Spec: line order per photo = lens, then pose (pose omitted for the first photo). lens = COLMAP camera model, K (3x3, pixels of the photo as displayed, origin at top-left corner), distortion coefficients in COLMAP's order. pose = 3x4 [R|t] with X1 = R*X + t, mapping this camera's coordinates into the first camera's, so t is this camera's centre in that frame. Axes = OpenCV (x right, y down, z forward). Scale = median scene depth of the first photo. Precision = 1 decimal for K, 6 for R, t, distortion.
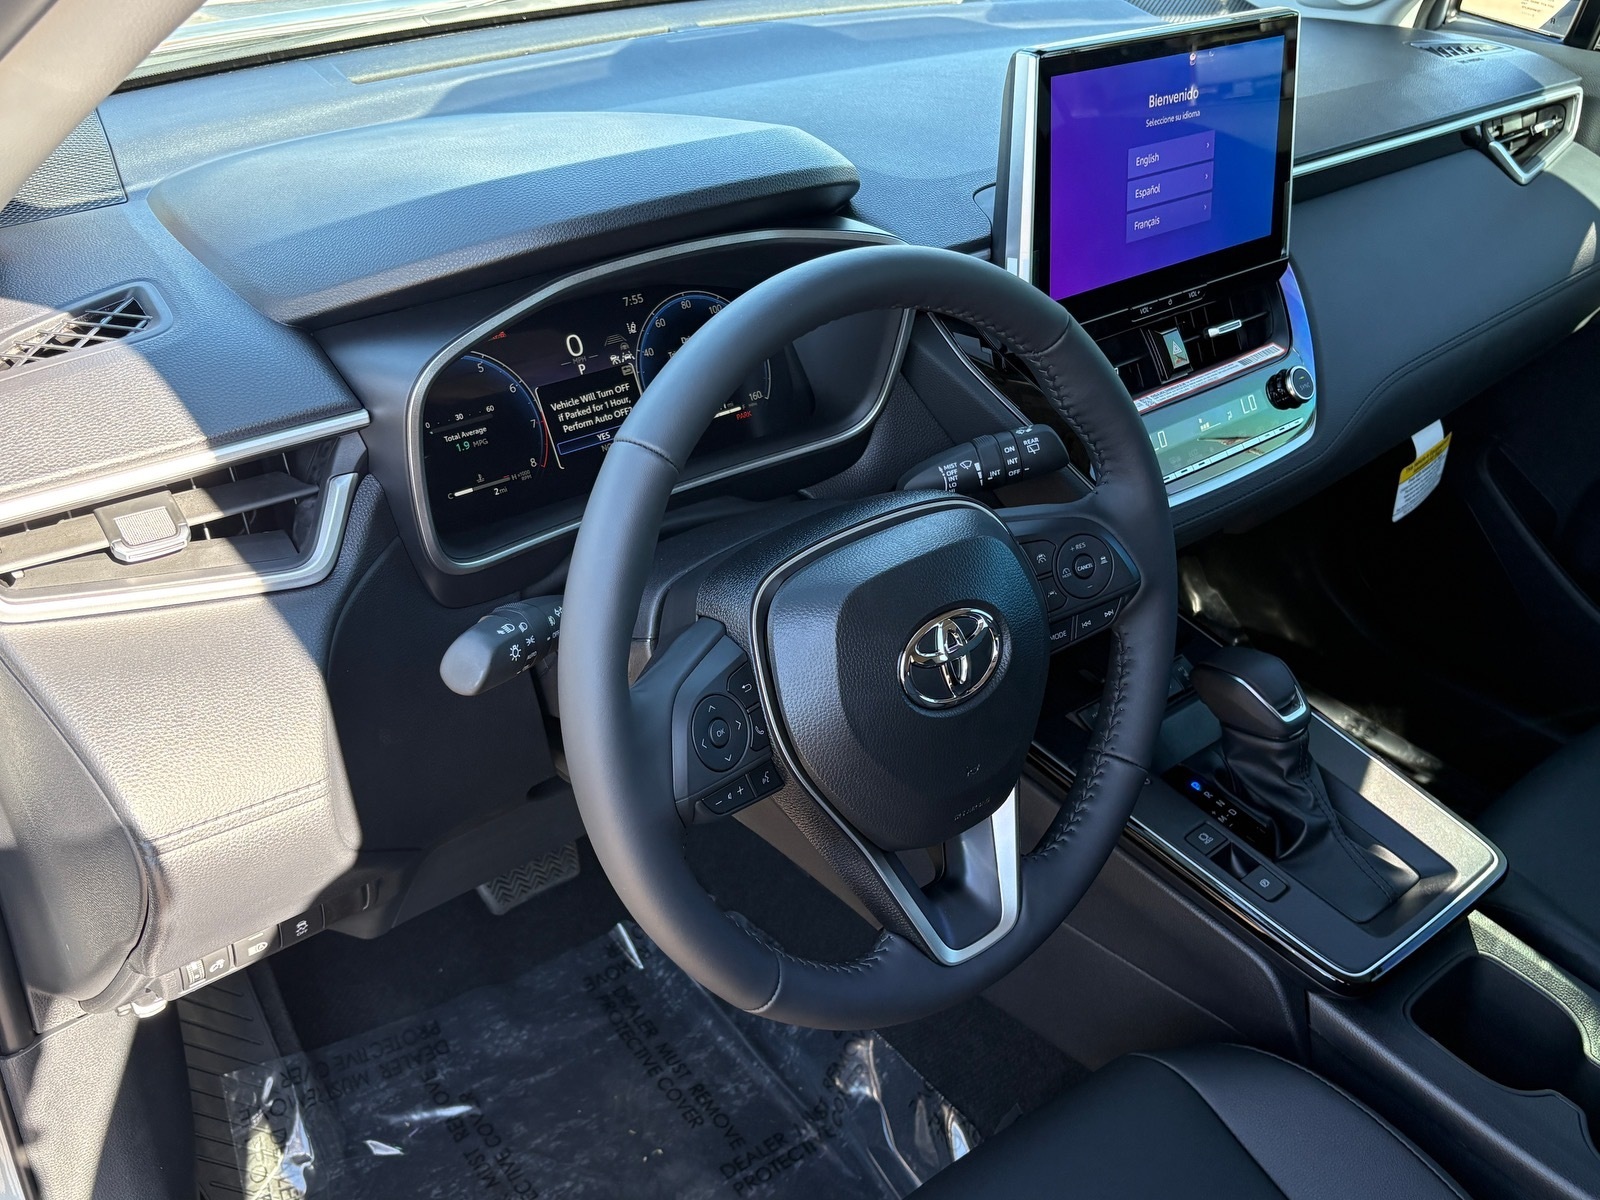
lens RADIAL K [[1467.3, 0, 802.1], [0, 1467.3, 627.9], [0, 0, 1]] dist [0.007882, 0.000000]
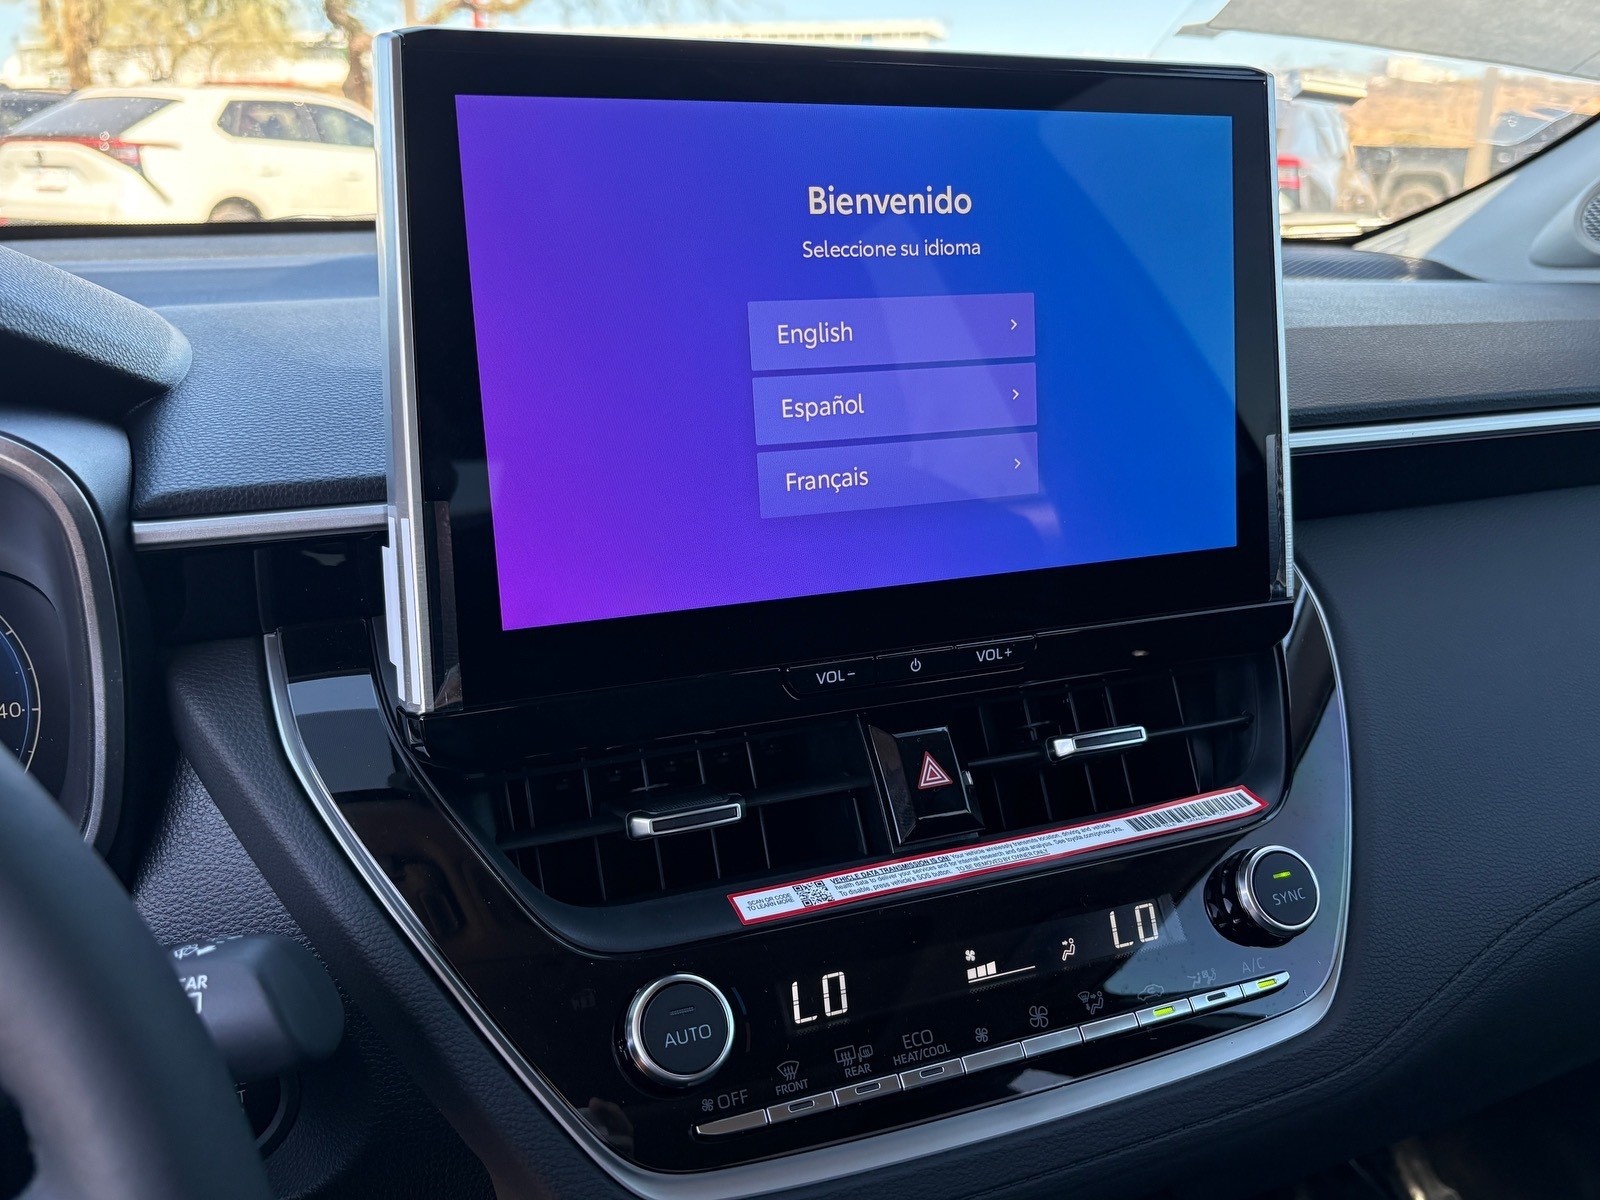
lens RADIAL K [[1483.9, 0, 798.0], [0, 1483.9, 612.3], [0, 0, 1]] dist [0.032229, -0.004699]
pose [[0.958337, 0.067240, -0.277612, 0.355674], [-0.135867, 0.962216, -0.235967, -0.138219], [0.251256, 0.263855, 0.931263, 0.618144]]
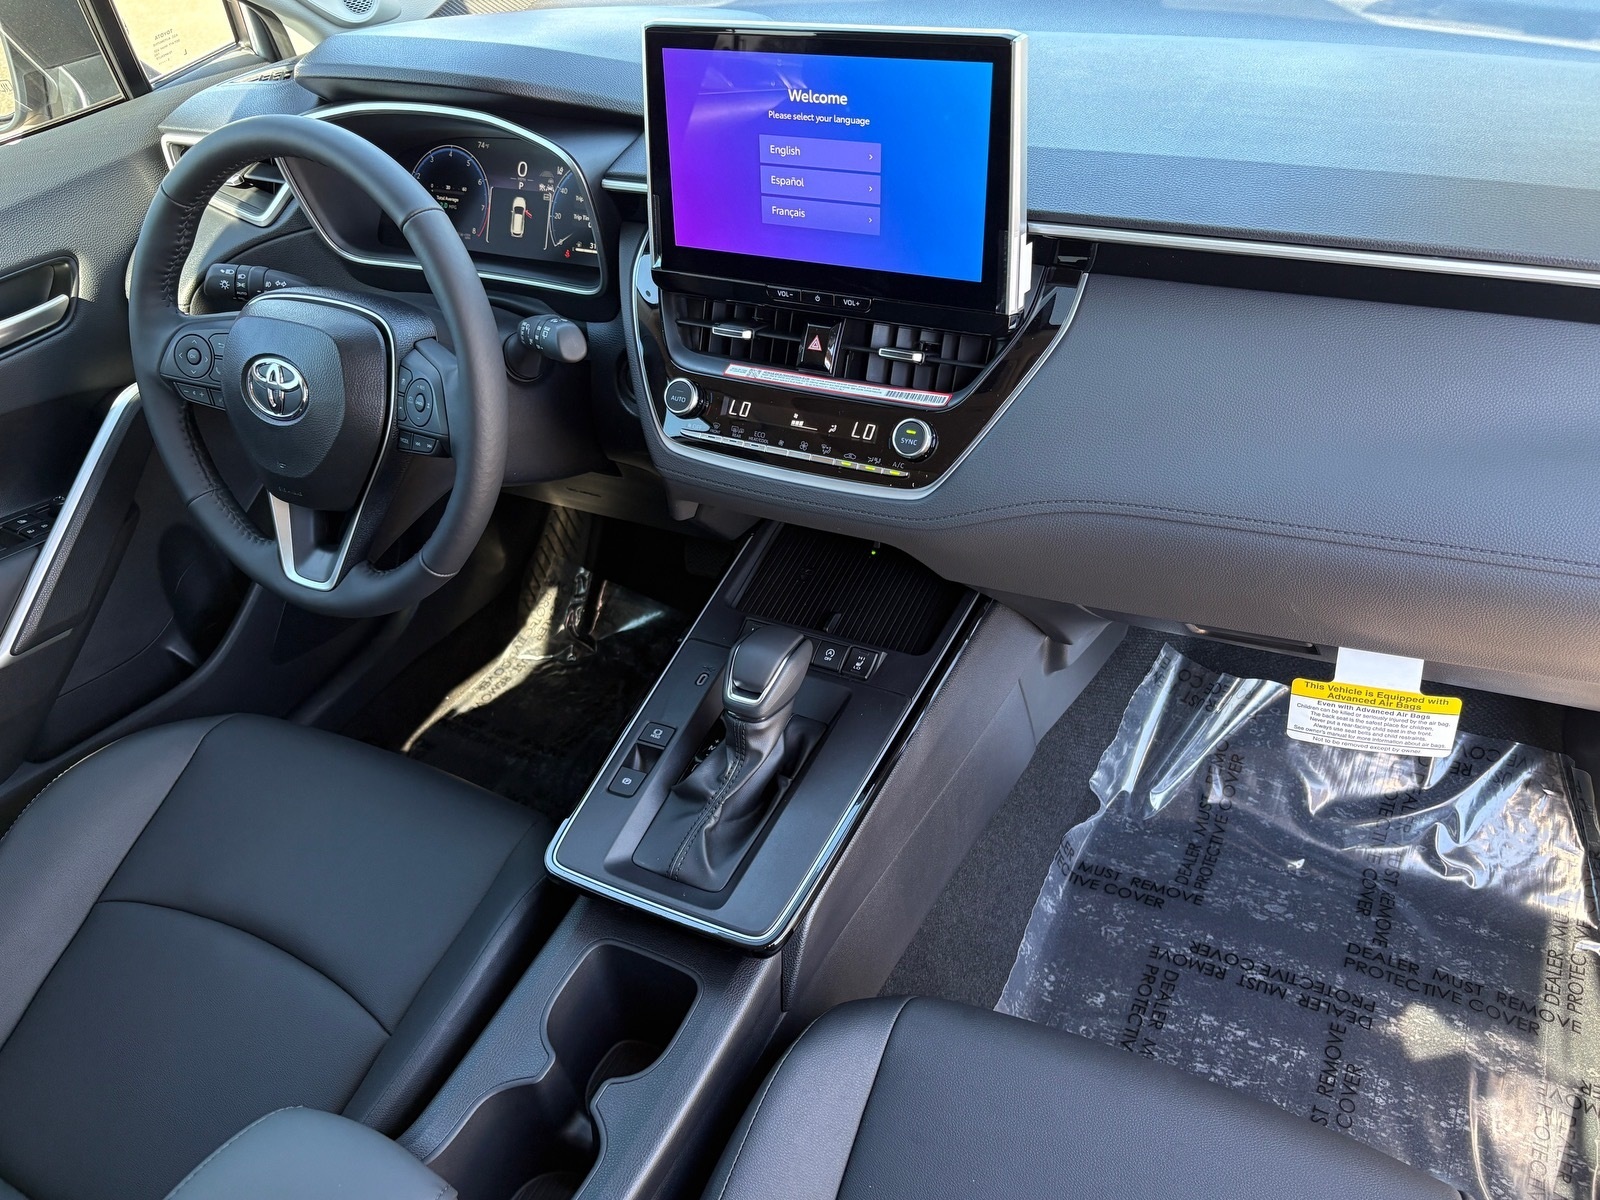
lens RADIAL K [[1248.8, 0, 784.7], [0, 1248.8, 595.4], [0, 0, 1]] dist [0.035679, -0.050784]
pose [[0.366956, 0.521786, -0.770118, 1.082106], [-0.392523, 0.837414, 0.380347, -0.392207], [0.843367, 0.162719, 0.512107, 0.597135]]
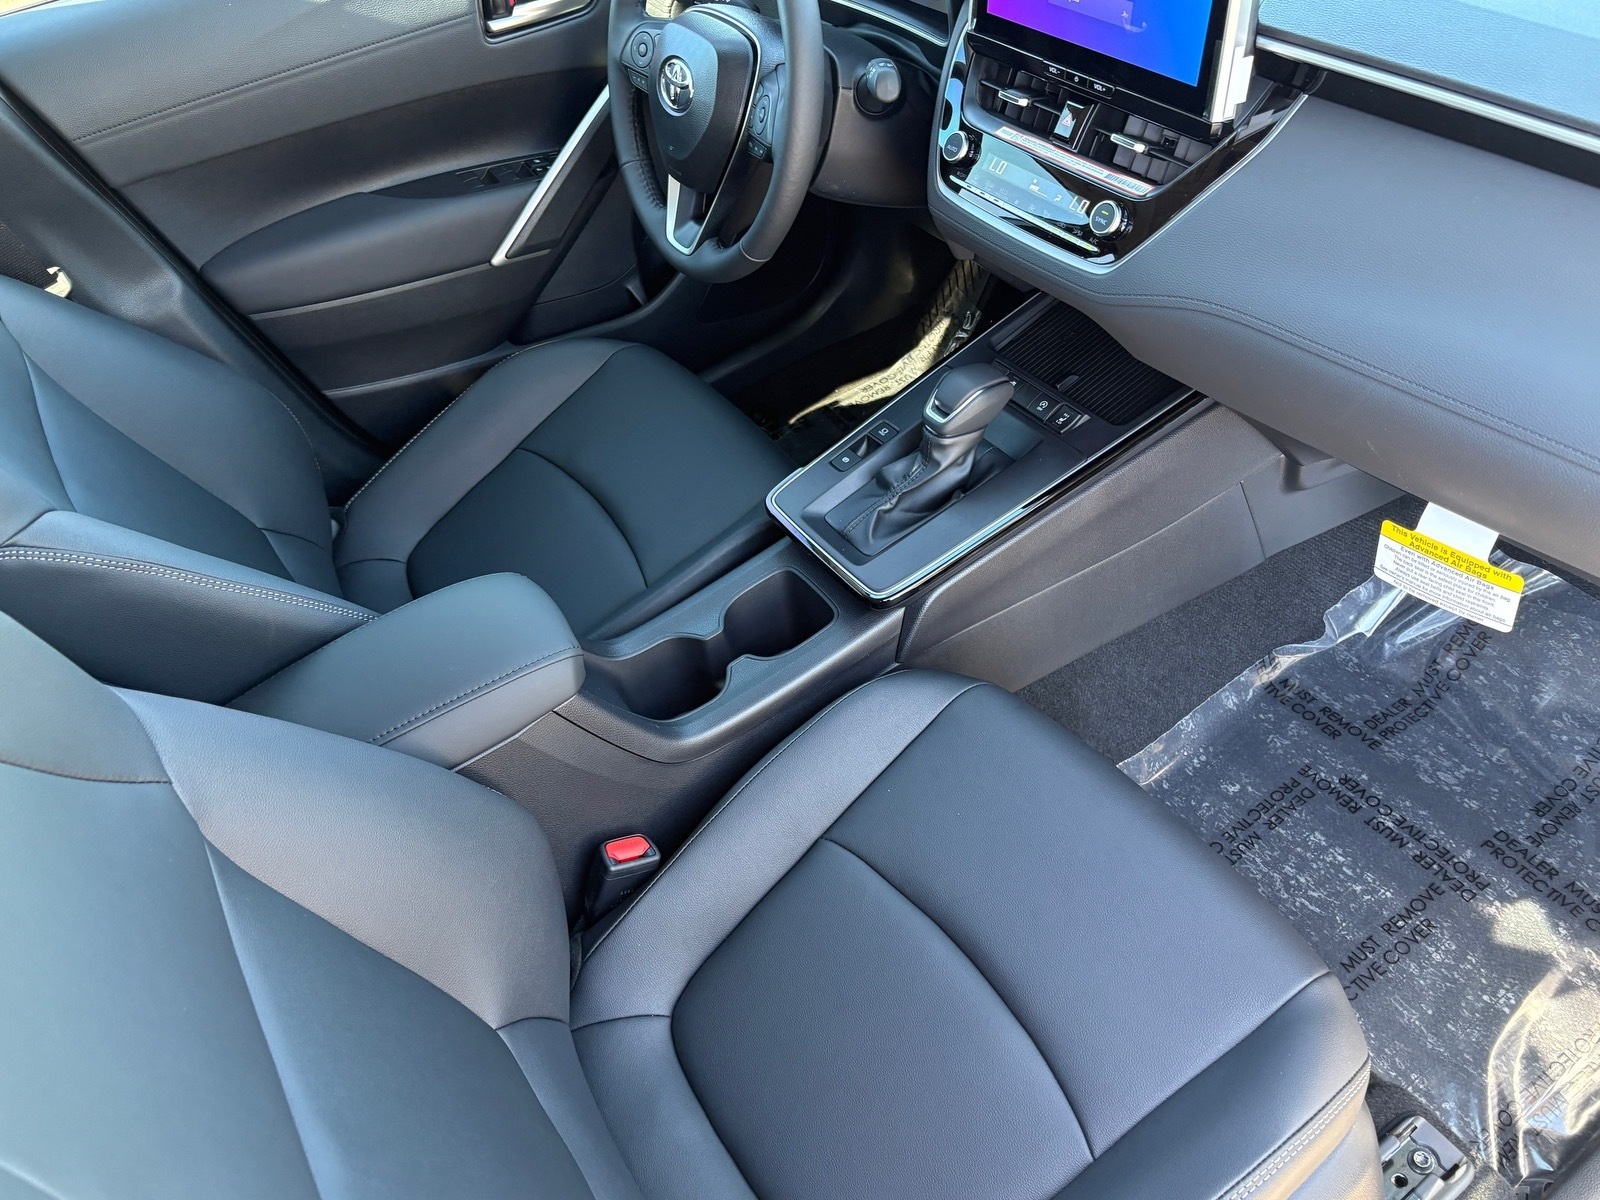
lens RADIAL K [[1248.8, 0, 804.1], [0, 1248.8, 595.3], [0, 0, 1]] dist [0.035679, -0.050784]
pose [[-0.123881, 0.695894, -0.707379, 1.329837], [-0.387329, 0.622408, 0.680135, -0.588599], [0.913581, 0.358245, 0.192436, 0.801430]]
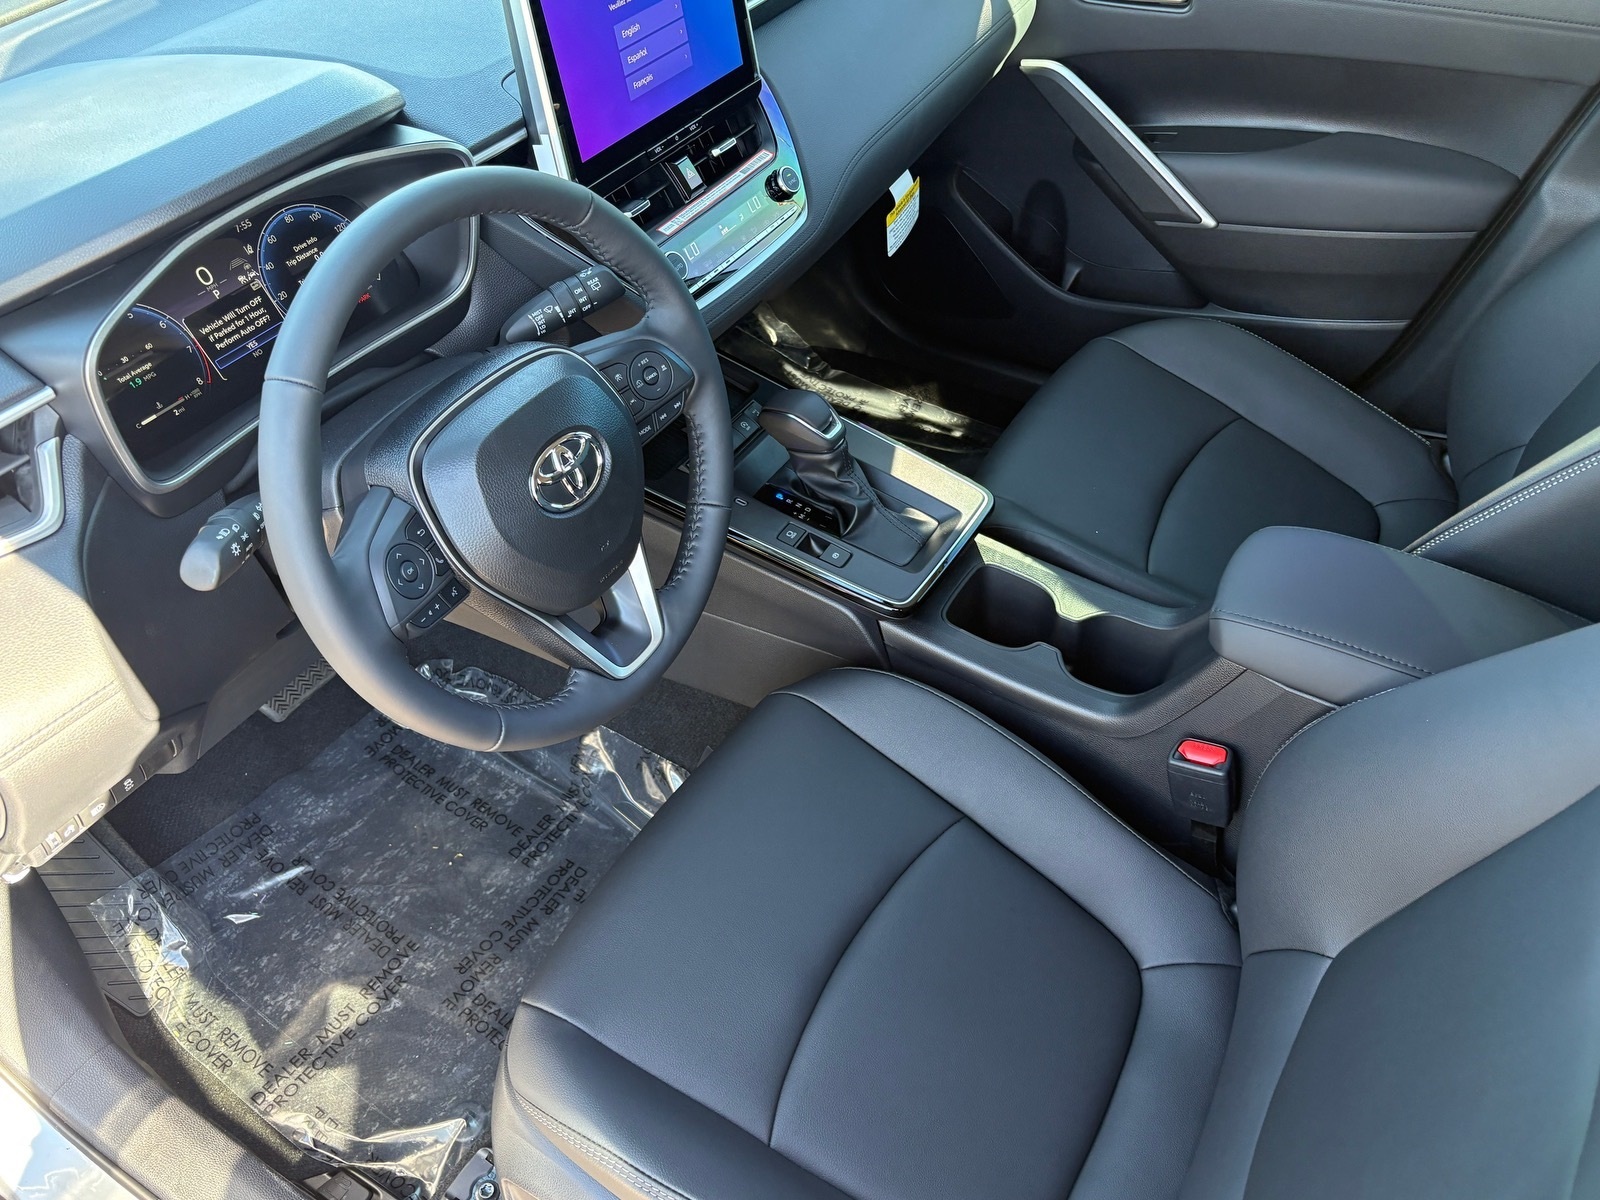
lens RADIAL K [[1248.8, 0, 813.7], [0, 1248.8, 595.6], [0, 0, 1]] dist [0.035679, -0.050784]
pose [[0.944099, -0.255243, 0.208633, 0.034120], [0.209533, 0.953196, 0.217975, -0.057308], [-0.254505, -0.162075, 0.953393, -0.151000]]
